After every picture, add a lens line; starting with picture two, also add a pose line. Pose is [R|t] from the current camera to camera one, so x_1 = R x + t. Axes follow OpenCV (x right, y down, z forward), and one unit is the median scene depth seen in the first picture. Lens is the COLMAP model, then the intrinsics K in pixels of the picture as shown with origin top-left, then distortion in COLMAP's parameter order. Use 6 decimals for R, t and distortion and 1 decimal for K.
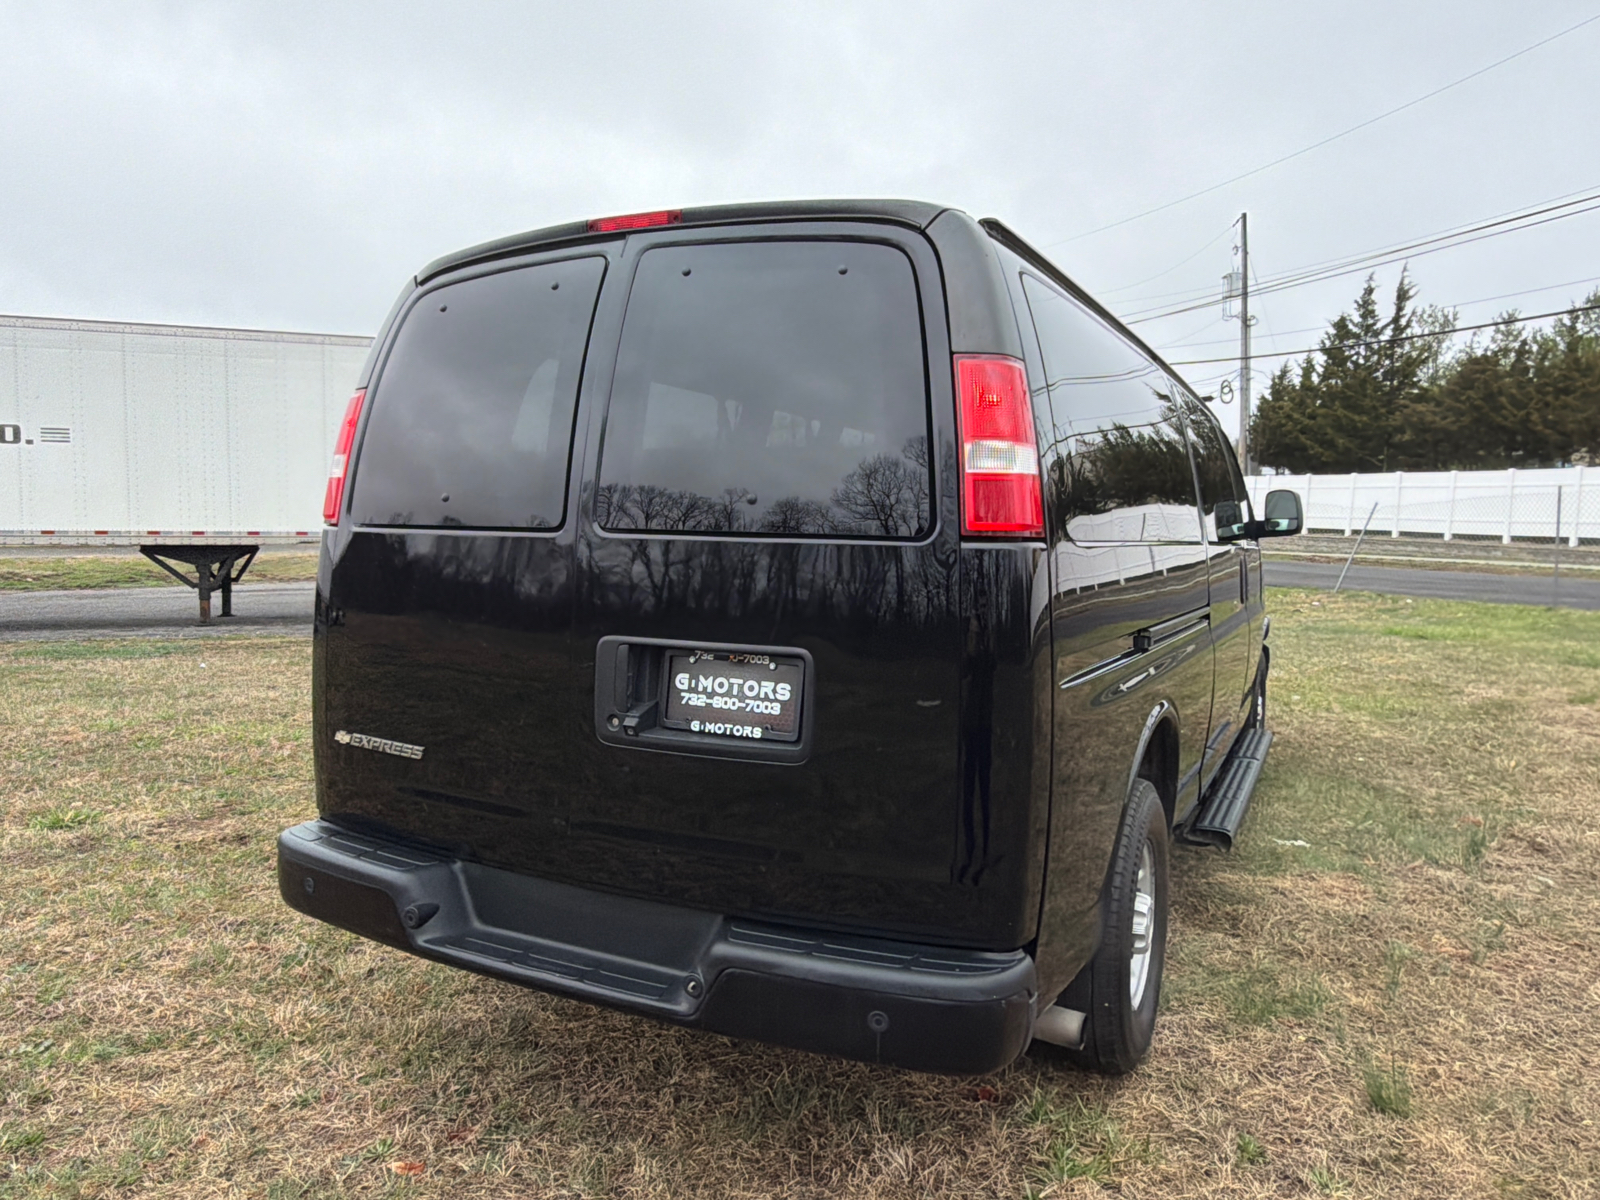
lens RADIAL K [[1086.4, 0, 801.5], [0, 1086.4, 605.5], [0, 0, 1]] dist [-0.001305, 0.003392]
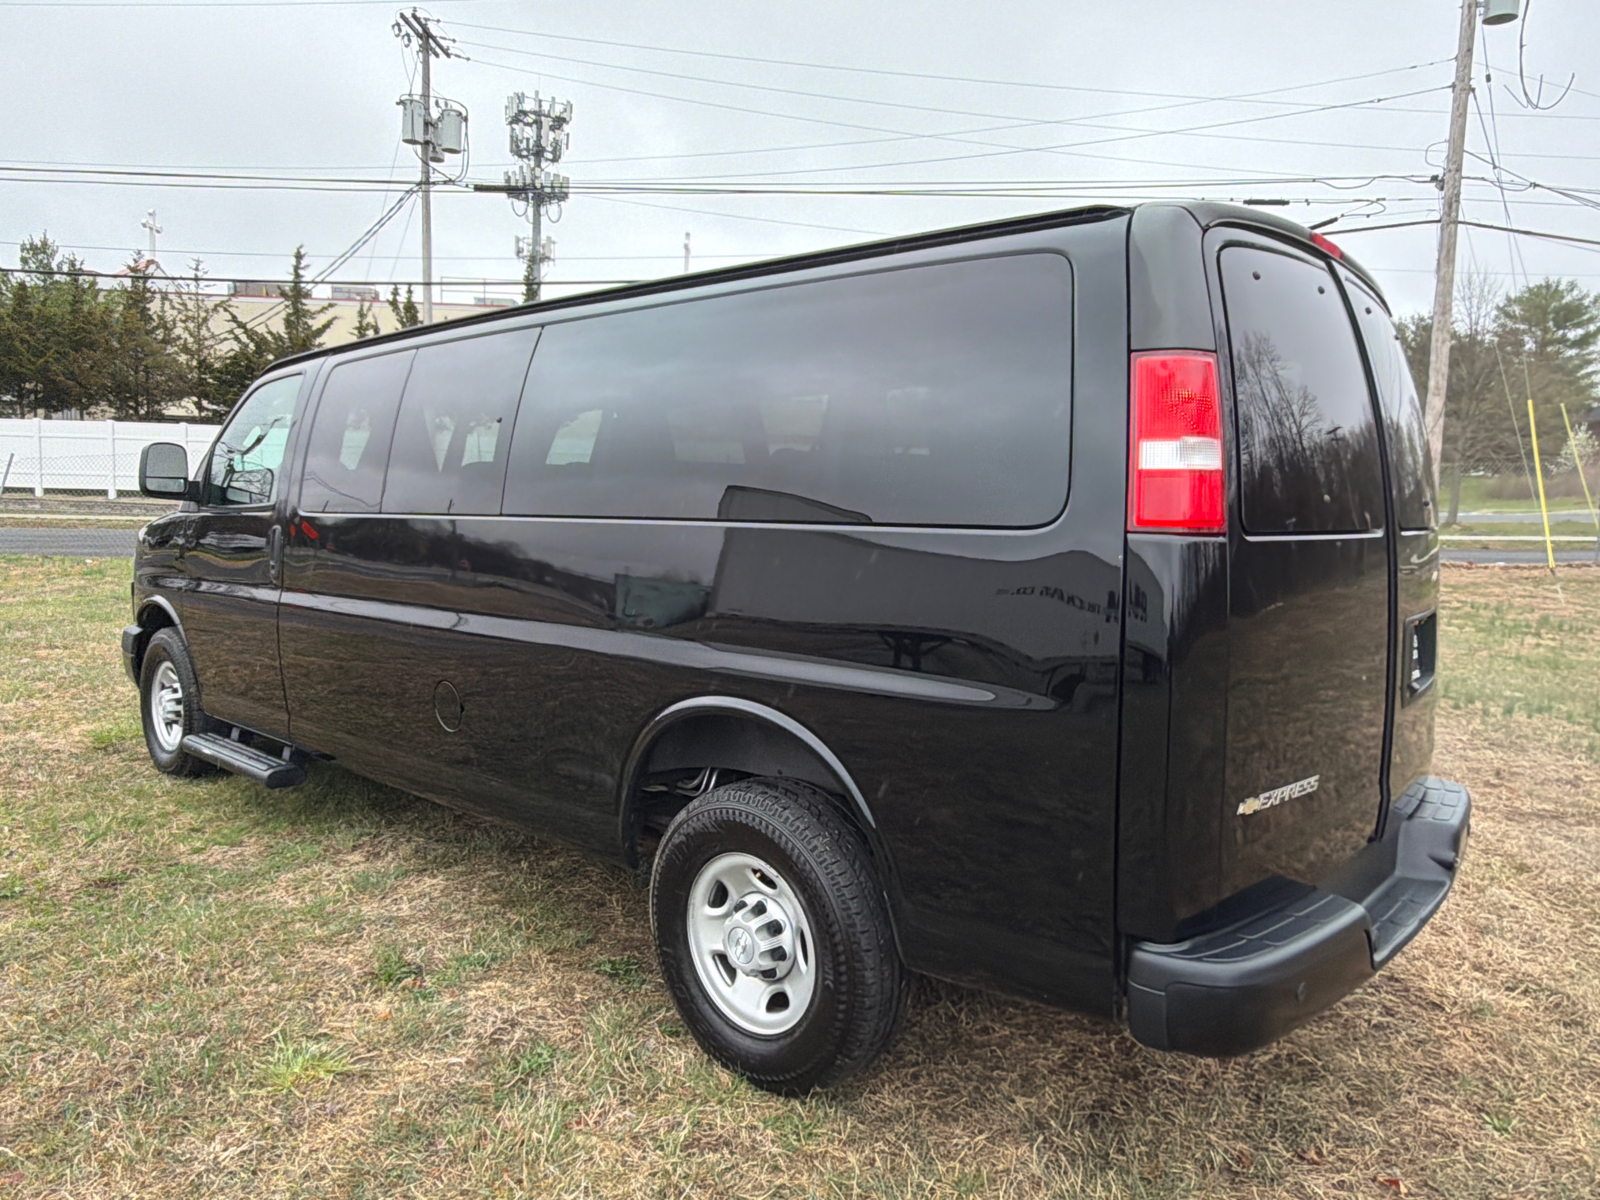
lens RADIAL K [[1086.4, 0, 801.5], [0, 1086.4, 605.5], [0, 0, 1]] dist [-0.001305, 0.003392]
pose [[0.275567, -0.107262, 0.955279, -1.386307], [0.062046, 0.993668, 0.093675, -0.129069], [-0.959277, 0.033458, 0.280477, 1.211425]]
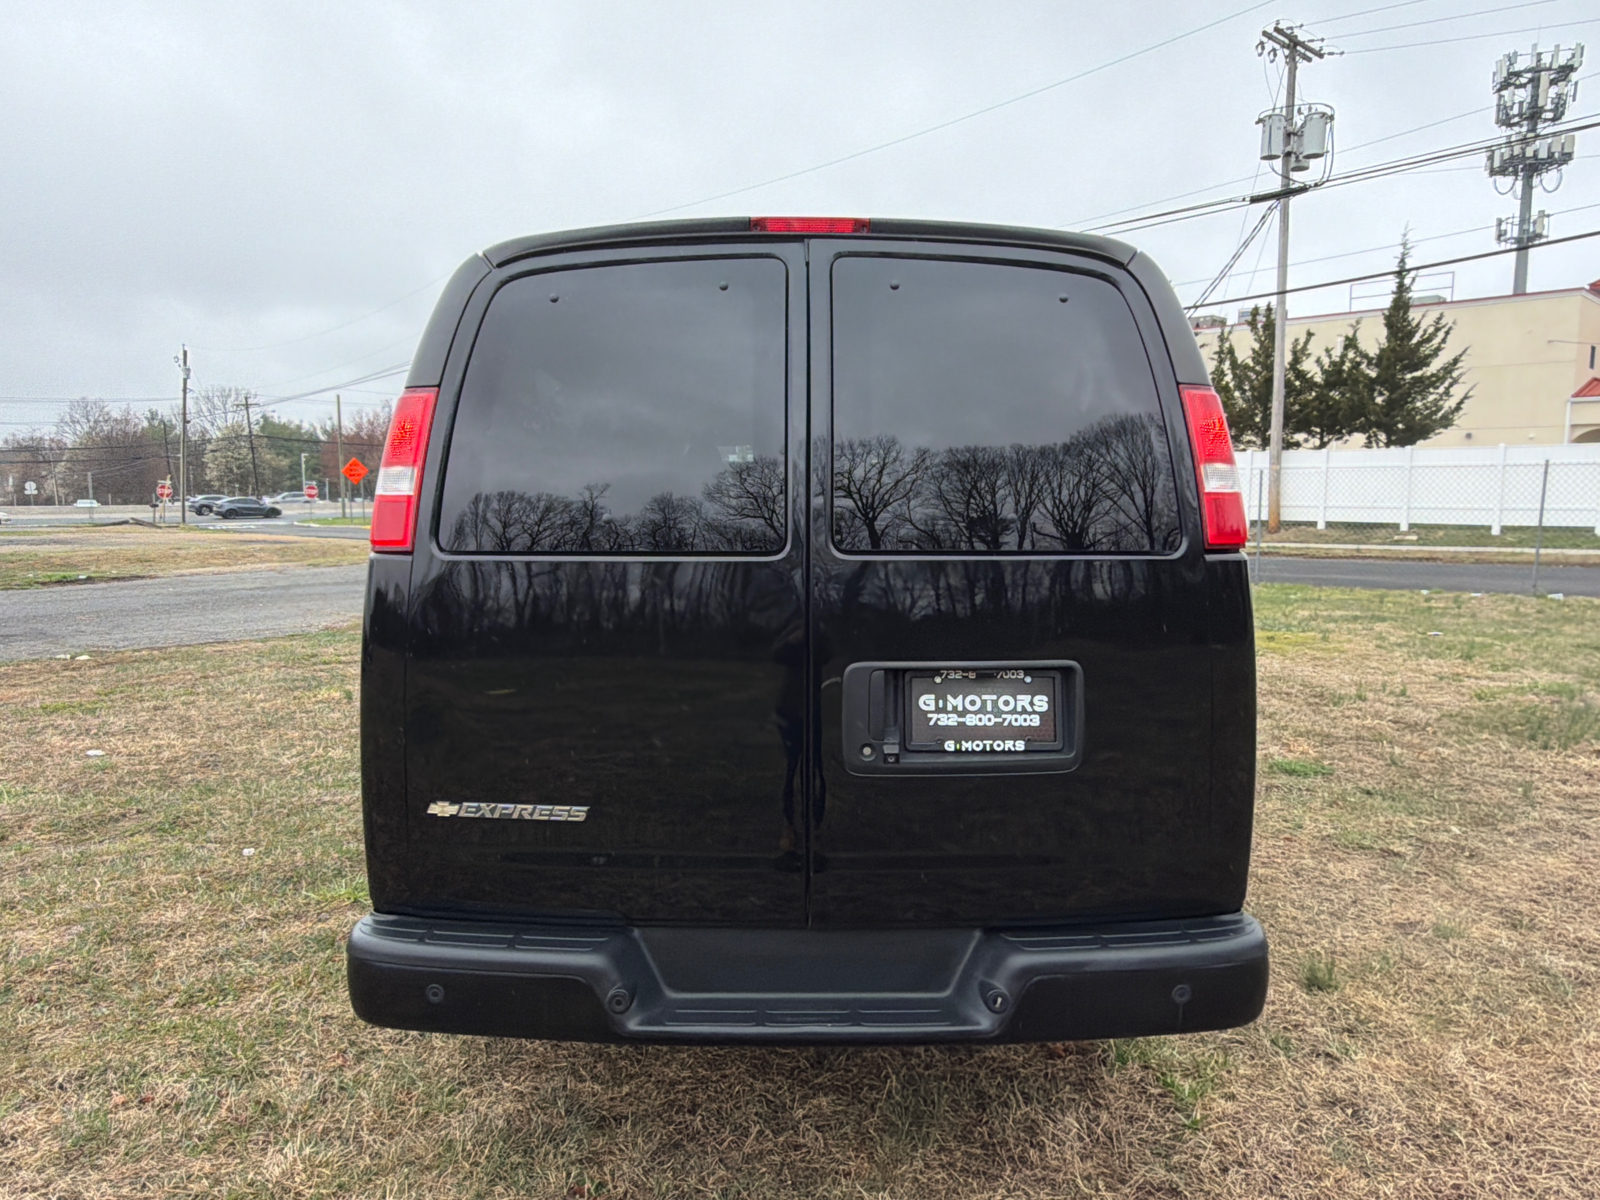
lens RADIAL K [[1086.0, 0, 797.9], [0, 1086.0, 607.1], [0, 0, 1]] dist [0.001739, -0.002757]
pose [[0.894746, -0.056957, 0.442928, -0.601658], [0.050679, 0.998376, 0.026008, -0.045338], [-0.443690, -0.000824, 0.896180, 0.153736]]
